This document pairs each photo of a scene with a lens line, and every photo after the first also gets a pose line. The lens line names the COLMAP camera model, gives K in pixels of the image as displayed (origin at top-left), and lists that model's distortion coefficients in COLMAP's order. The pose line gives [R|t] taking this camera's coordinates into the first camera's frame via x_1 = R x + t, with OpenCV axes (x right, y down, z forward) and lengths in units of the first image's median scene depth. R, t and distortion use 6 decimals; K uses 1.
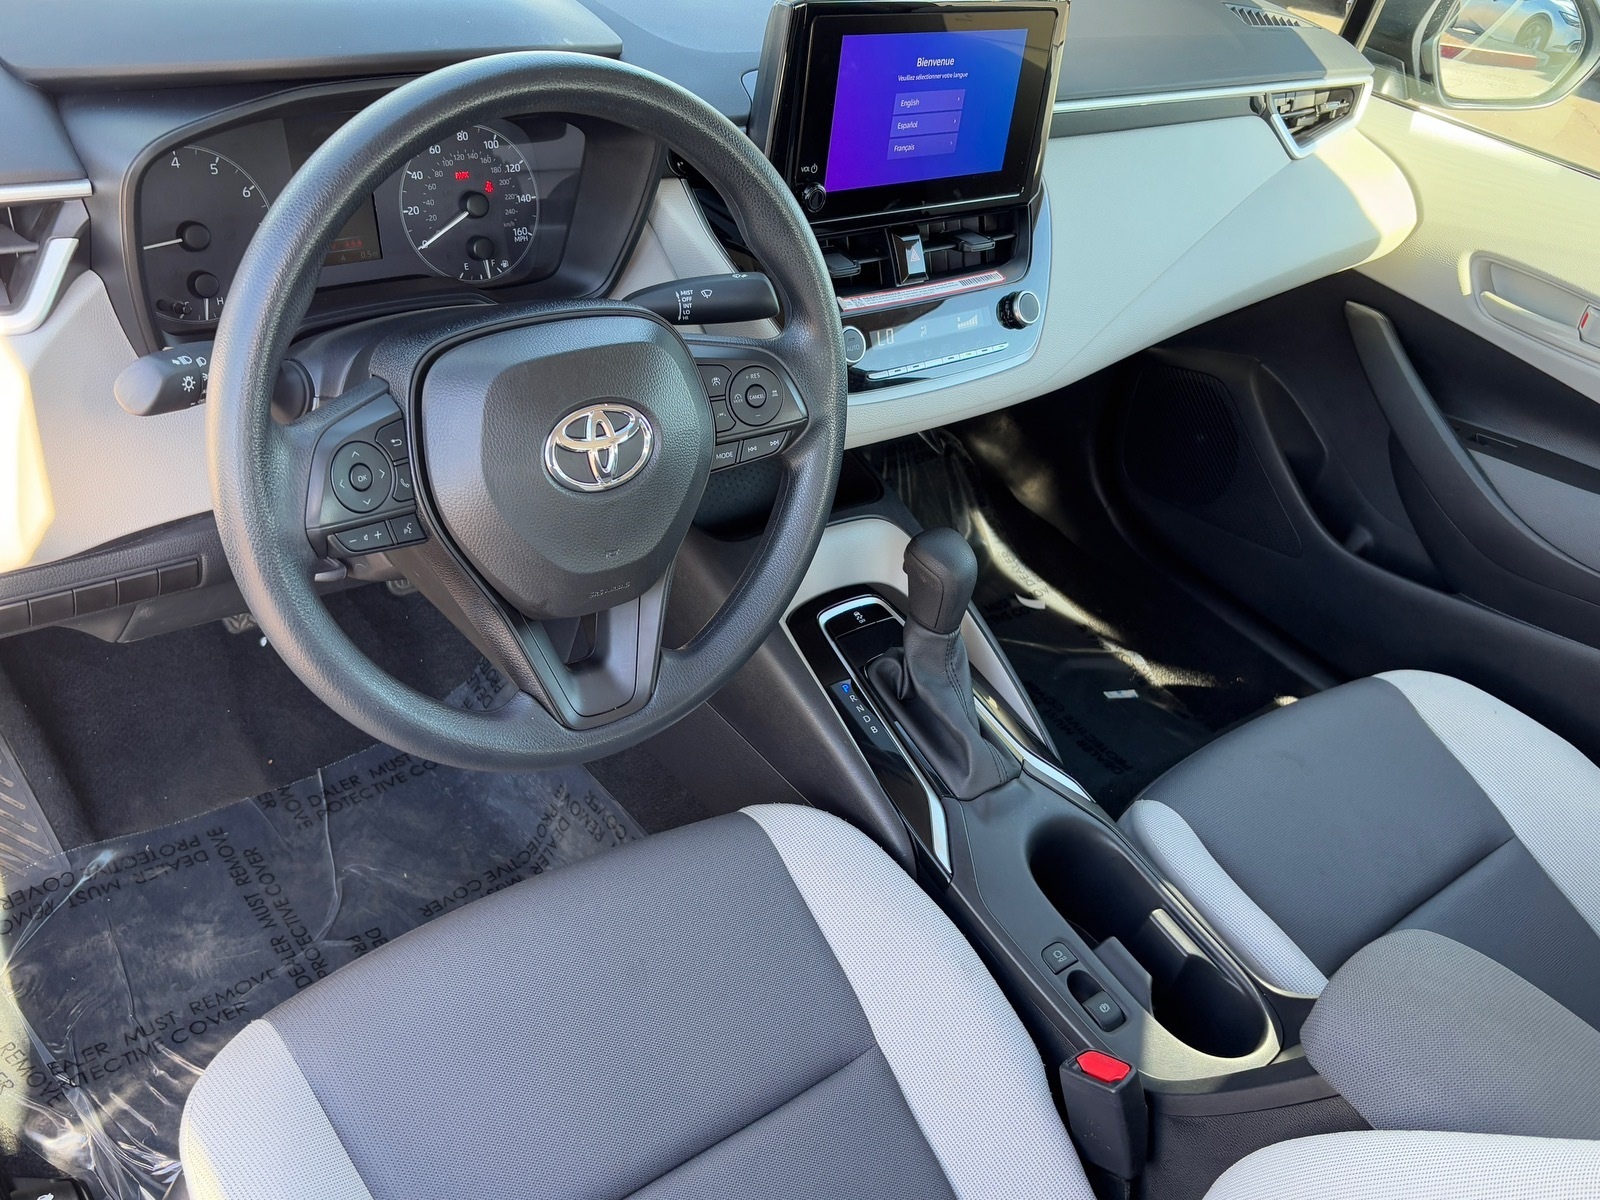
lens RADIAL K [[1445.7, 0, 782.3], [0, 1445.7, 615.8], [0, 0, 1]] dist [0.046802, -0.065633]
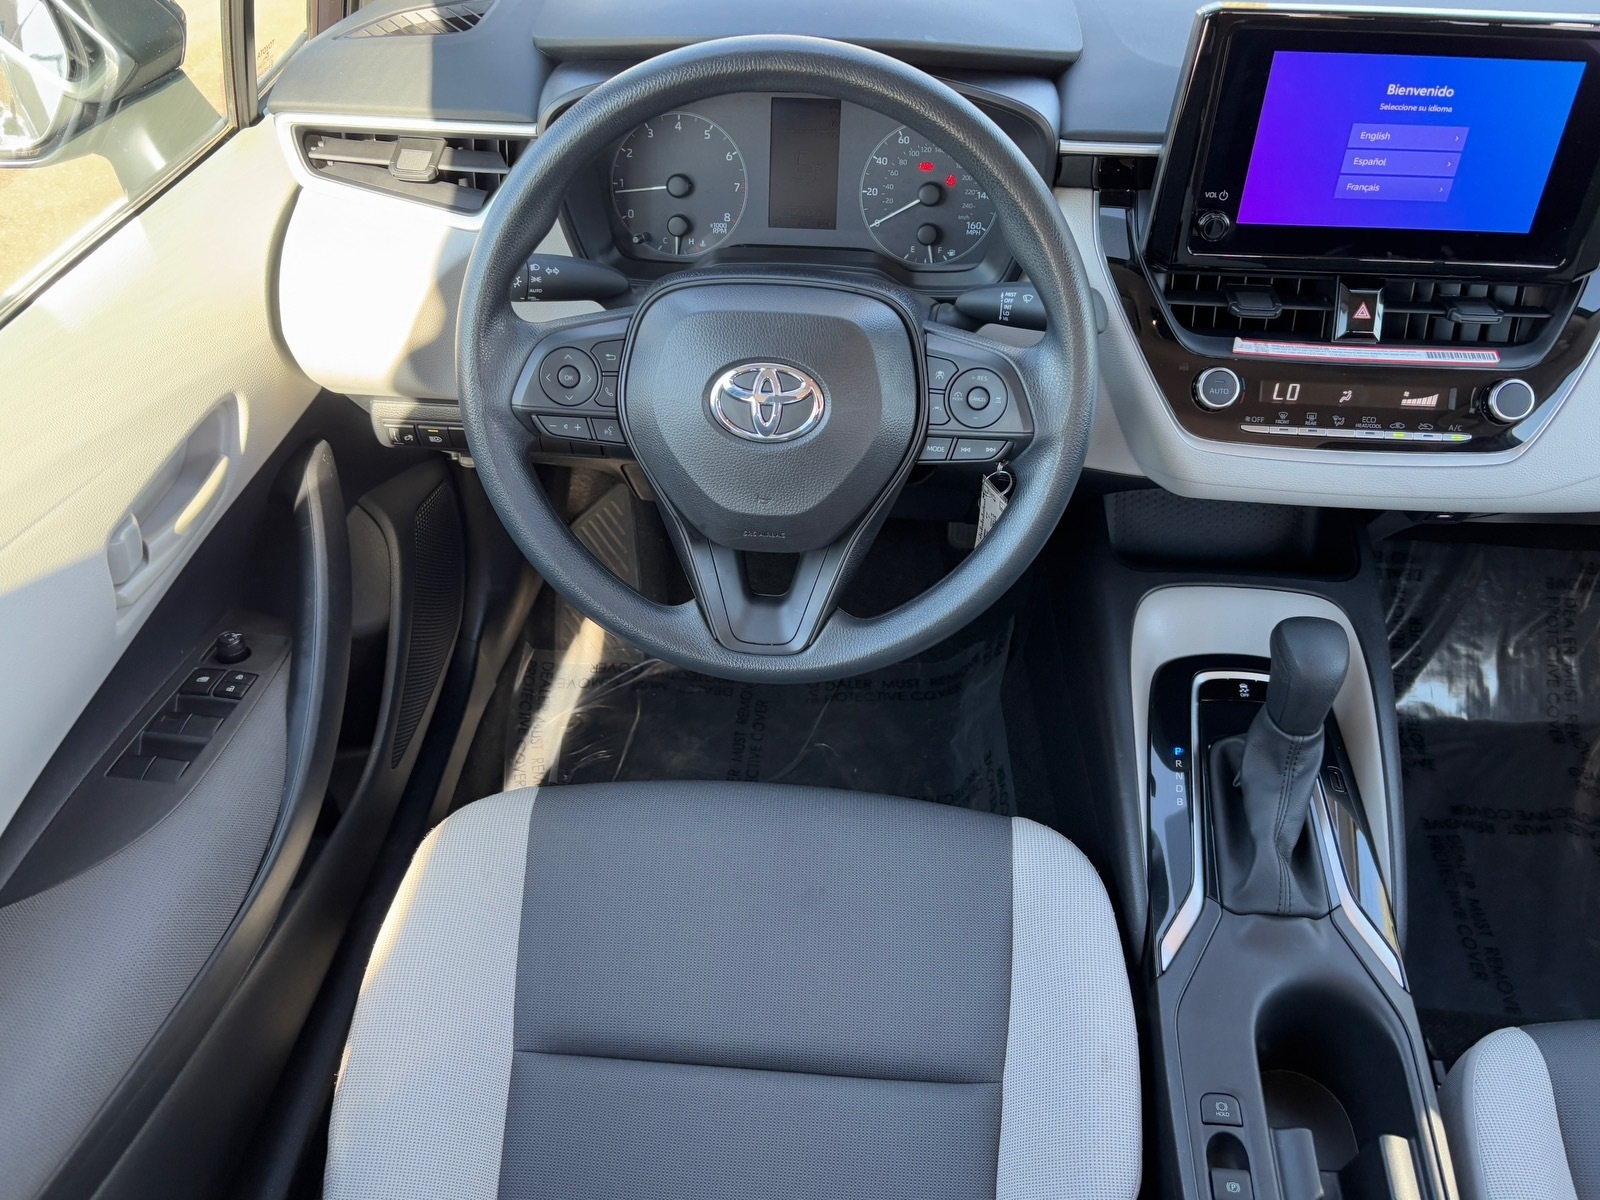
lens RADIAL K [[1277.9, 0, 795.4], [0, 1277.9, 614.1], [0, 0, 1]] dist [0.035634, -0.033366]
pose [[0.723673, 0.313004, -0.615081, 0.398512], [-0.307189, 0.944173, 0.119049, -0.064548], [0.618006, 0.102794, 0.779424, 0.203971]]
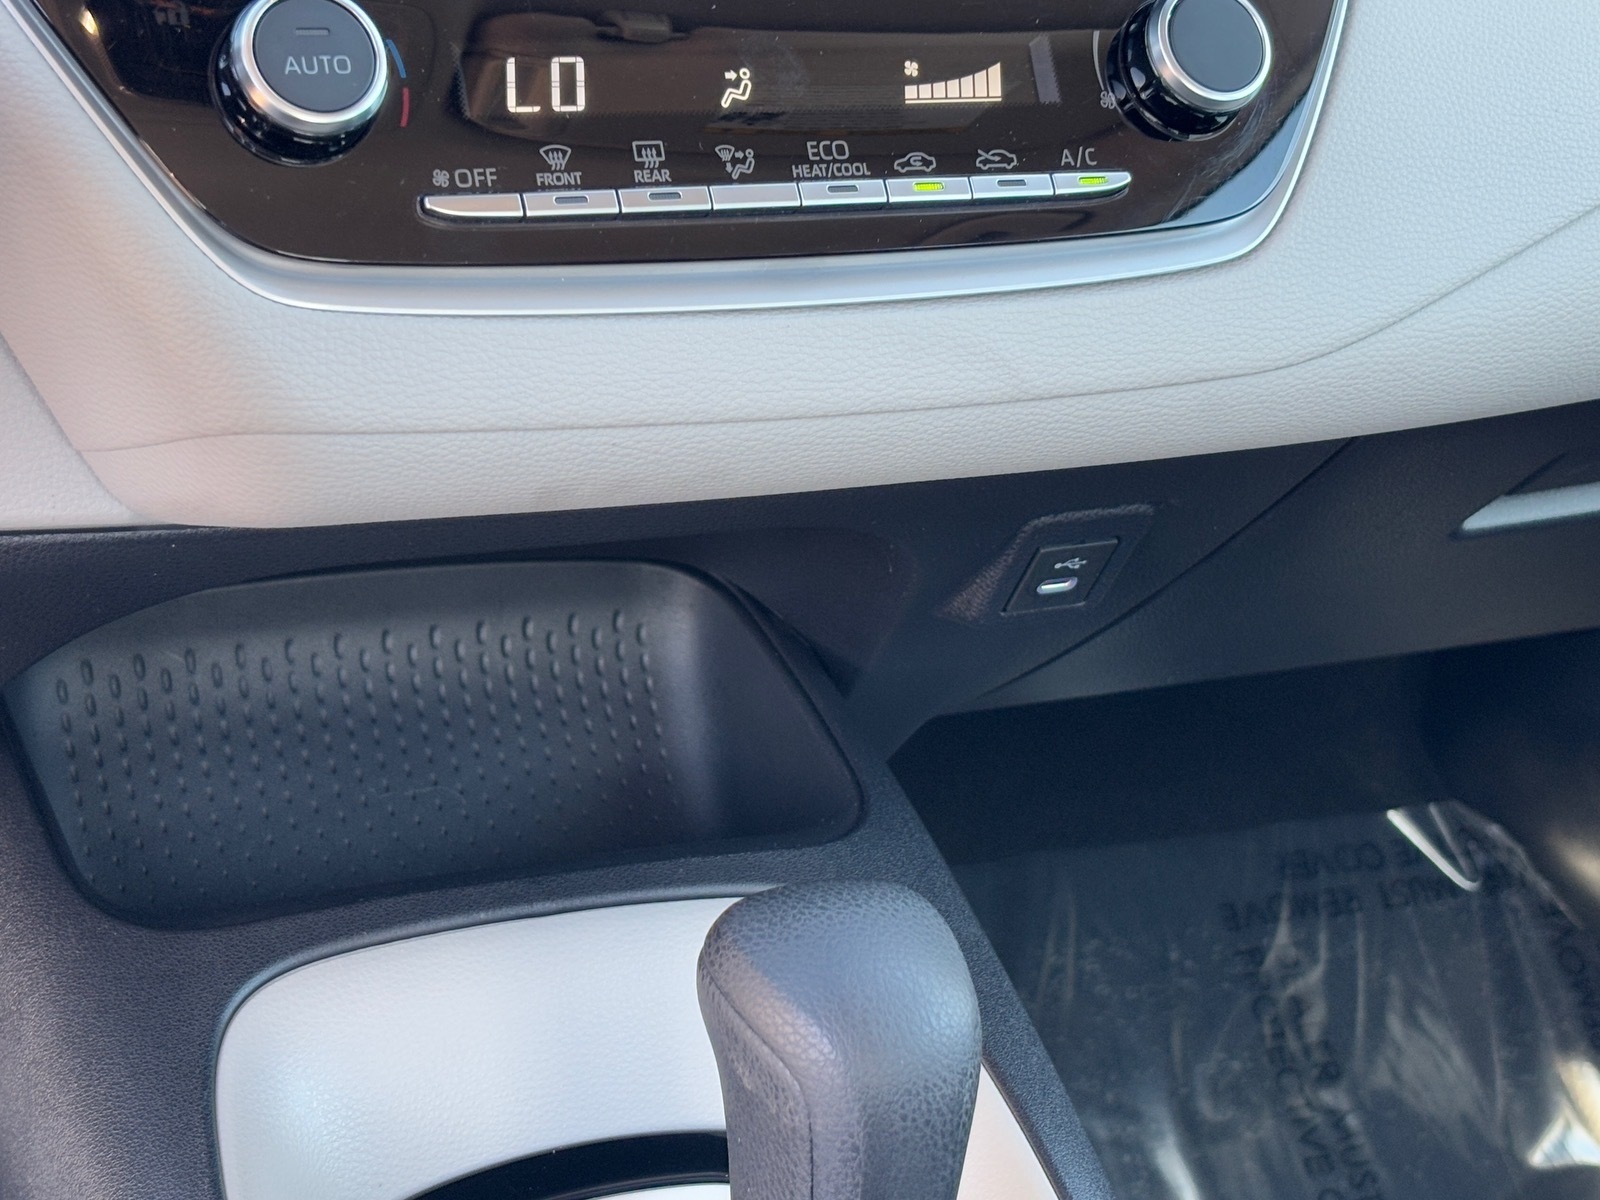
lens RADIAL K [[2895.3, 0, 762.4], [0, 2895.3, 617.1], [0, 0, 1]] dist [0.120791, 0.000000]
pose [[0.963511, 0.005880, -0.267604, 0.254099], [-0.076370, 0.964241, -0.253785, 0.027093], [0.256542, 0.264961, 0.929506, 0.572708]]
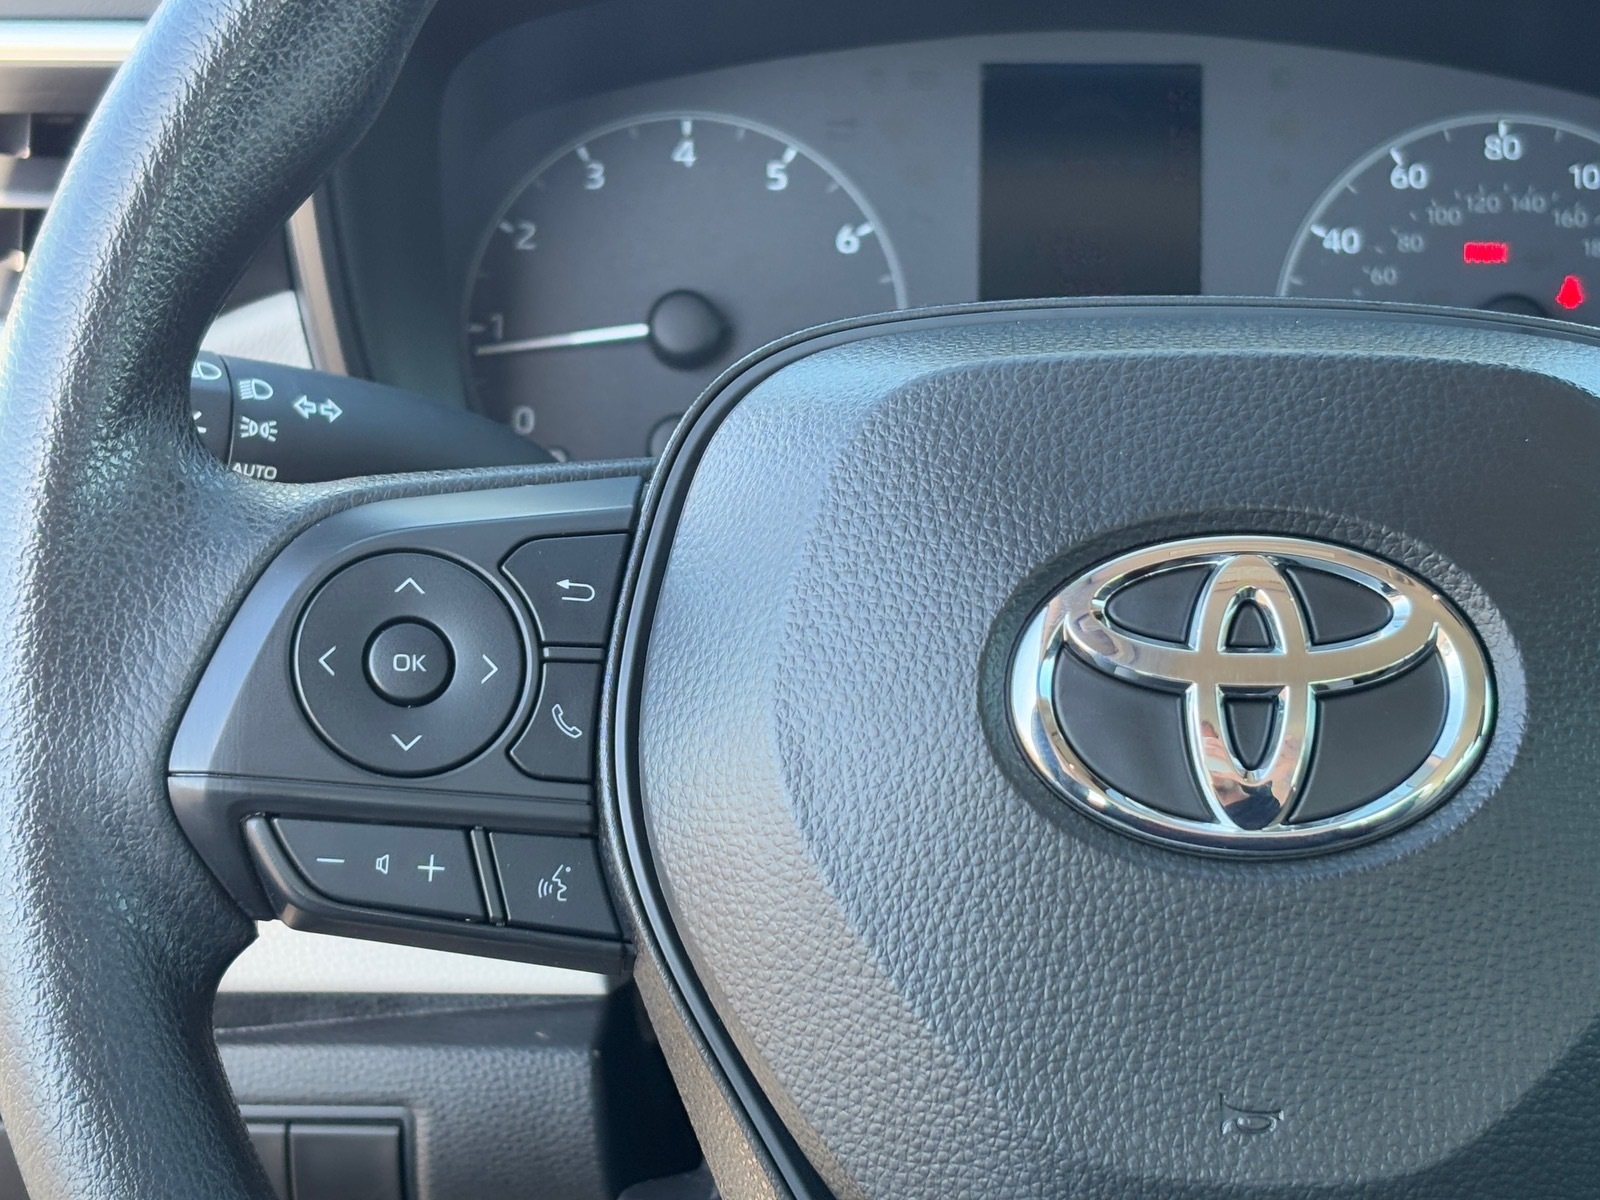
lens RADIAL K [[3149.3, 0, 764.1], [0, 3149.3, 592.2], [0, 0, 1]] dist [0.129468, 0.000000]
pose [[0.753124, -0.002324, -0.657874, 0.138697], [-0.282753, 0.901777, -0.326878, 0.059919], [0.594016, 0.432195, 0.678493, 0.407412]]
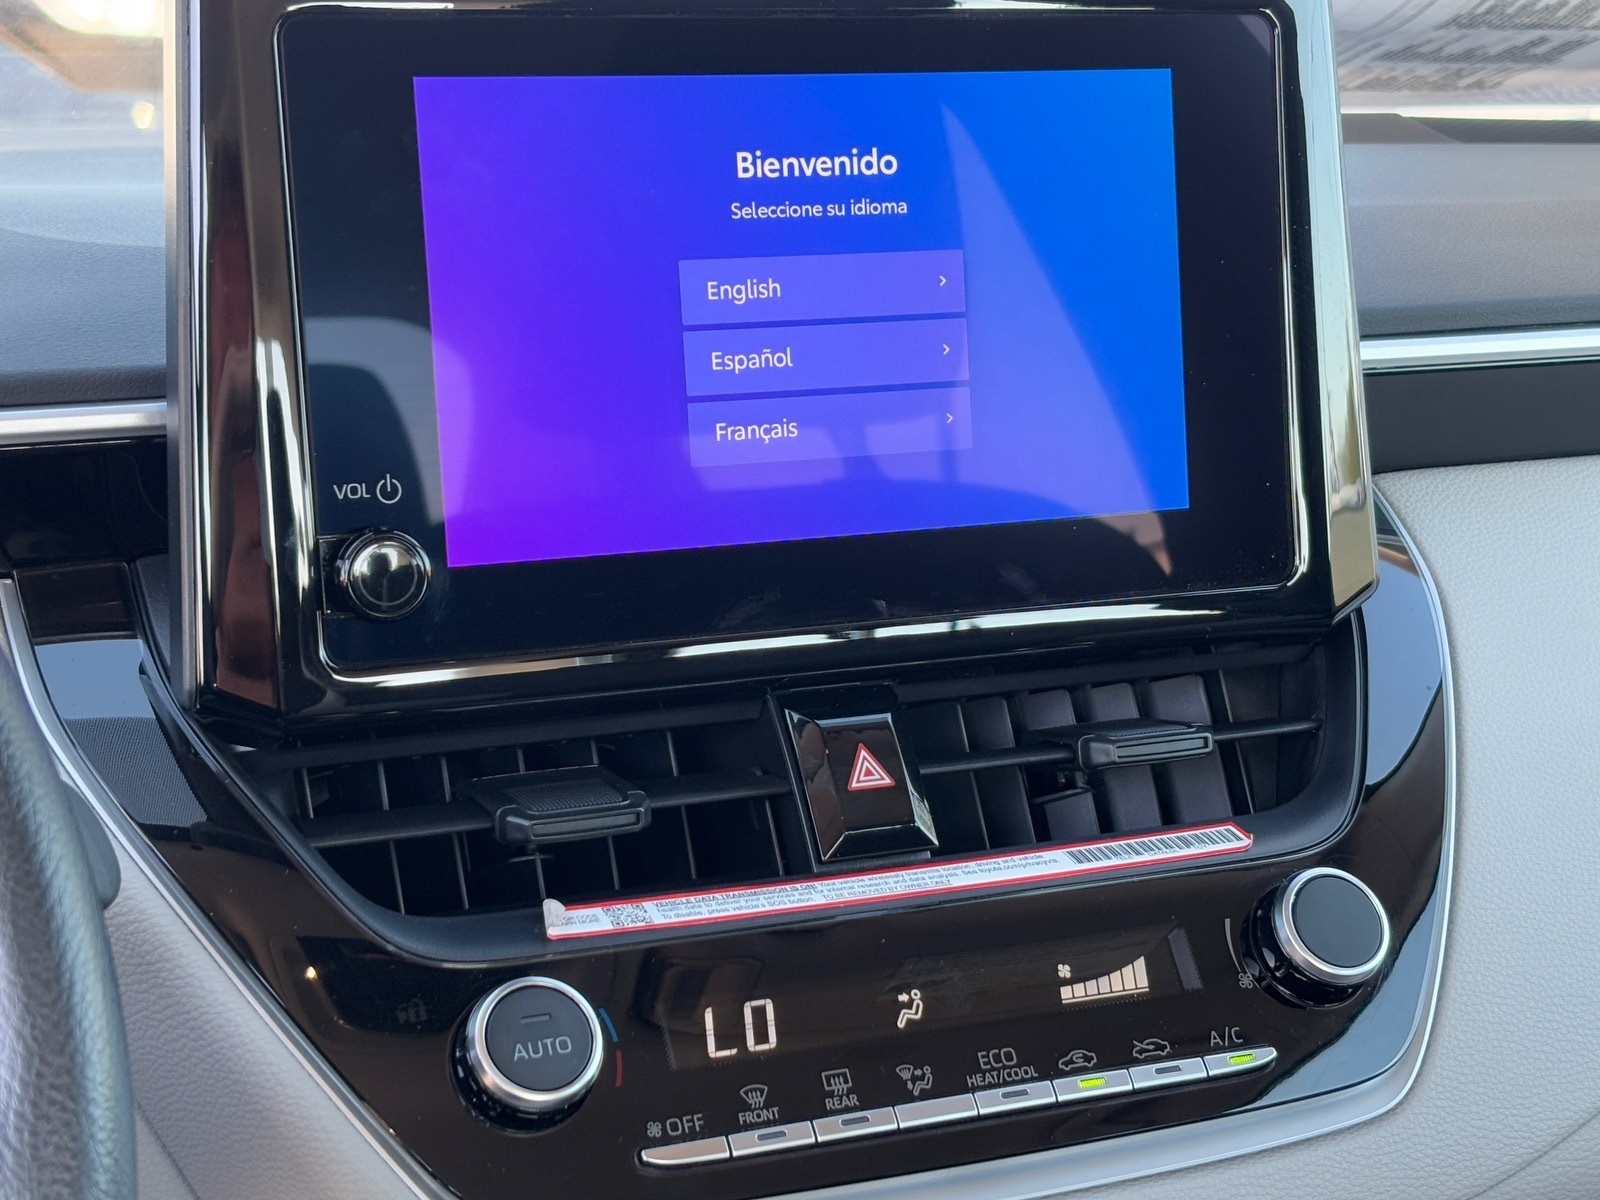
lens RADIAL K [[2895.3, 0, 798.6], [0, 2895.3, 609.8], [0, 0, 1]] dist [0.120791, 0.000000]
pose [[0.945398, -0.142599, -0.293067, 0.270271], [-0.009226, 0.887134, -0.461420, -0.000982], [0.325788, 0.438929, 0.837379, 0.500979]]
